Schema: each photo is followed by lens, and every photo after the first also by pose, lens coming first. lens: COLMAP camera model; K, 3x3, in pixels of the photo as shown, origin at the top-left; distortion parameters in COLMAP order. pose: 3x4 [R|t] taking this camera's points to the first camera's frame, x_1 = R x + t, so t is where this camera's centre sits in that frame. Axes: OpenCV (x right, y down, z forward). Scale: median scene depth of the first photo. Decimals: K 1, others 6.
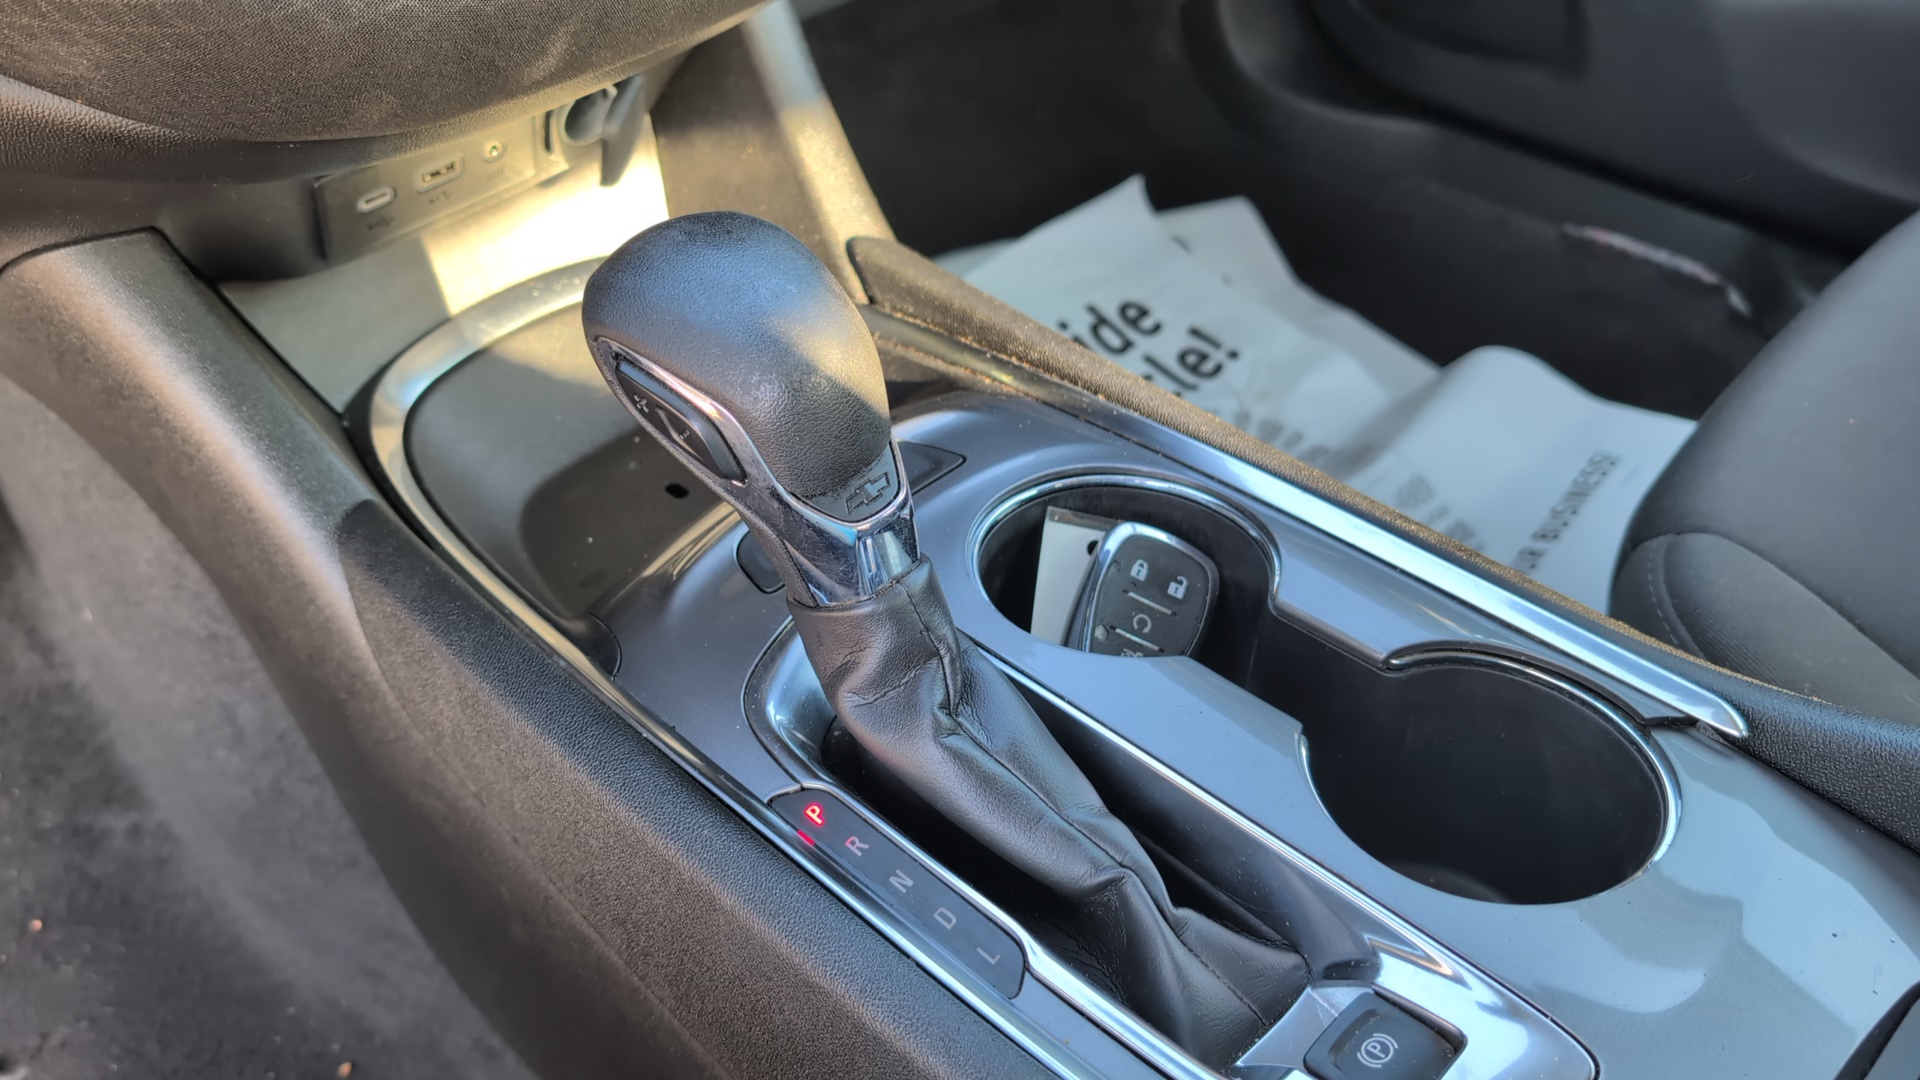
lens RADIAL K [[1587.8, 0, 960.0], [0, 1587.8, 540.0], [0, 0, 1]] dist [0.004956, -0.011005]
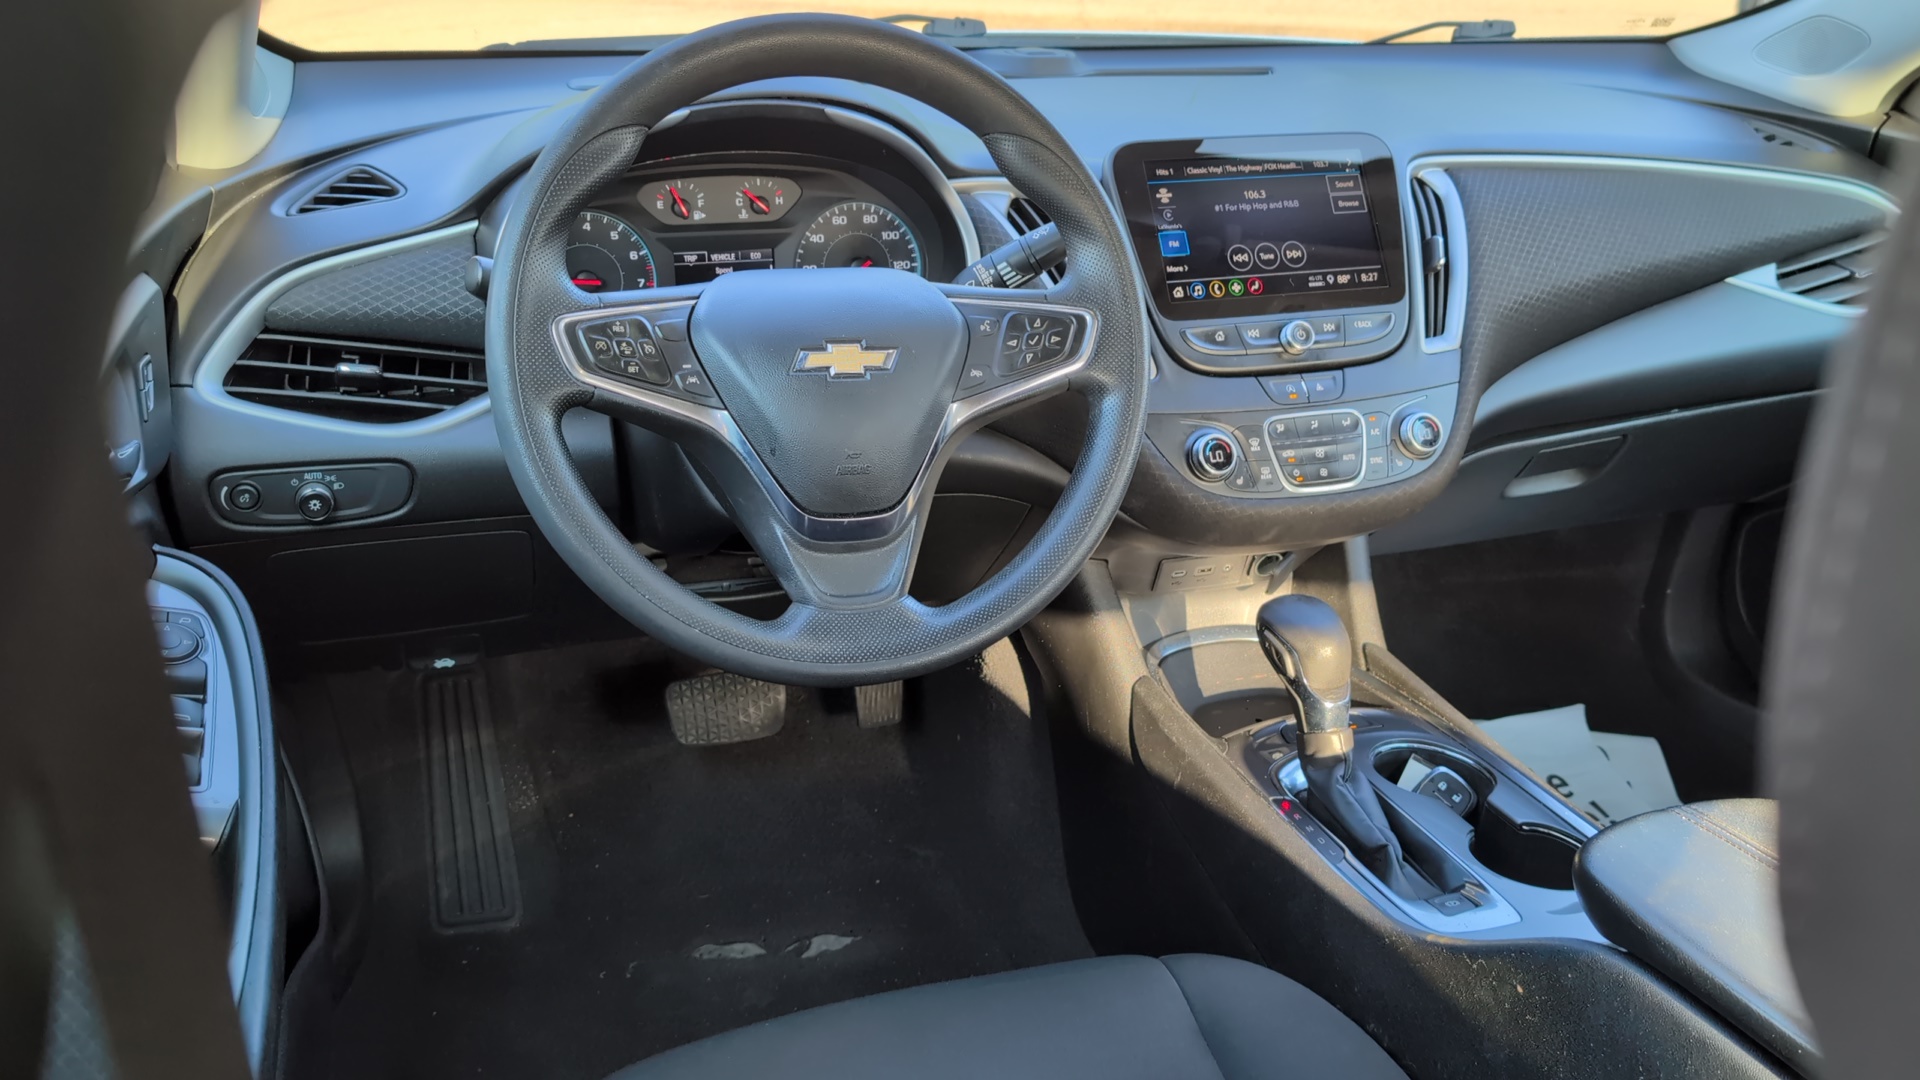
lens RADIAL K [[1578.1, 0, 993.1], [0, 1578.1, 539.9], [0, 0, 1]] dist [0.060710, -0.066729]
pose [[0.905204, 0.222603, -0.362013, 0.246473], [-0.326260, 0.909863, -0.256328, 0.449320], [0.272323, 0.350140, 0.896238, -1.272326]]
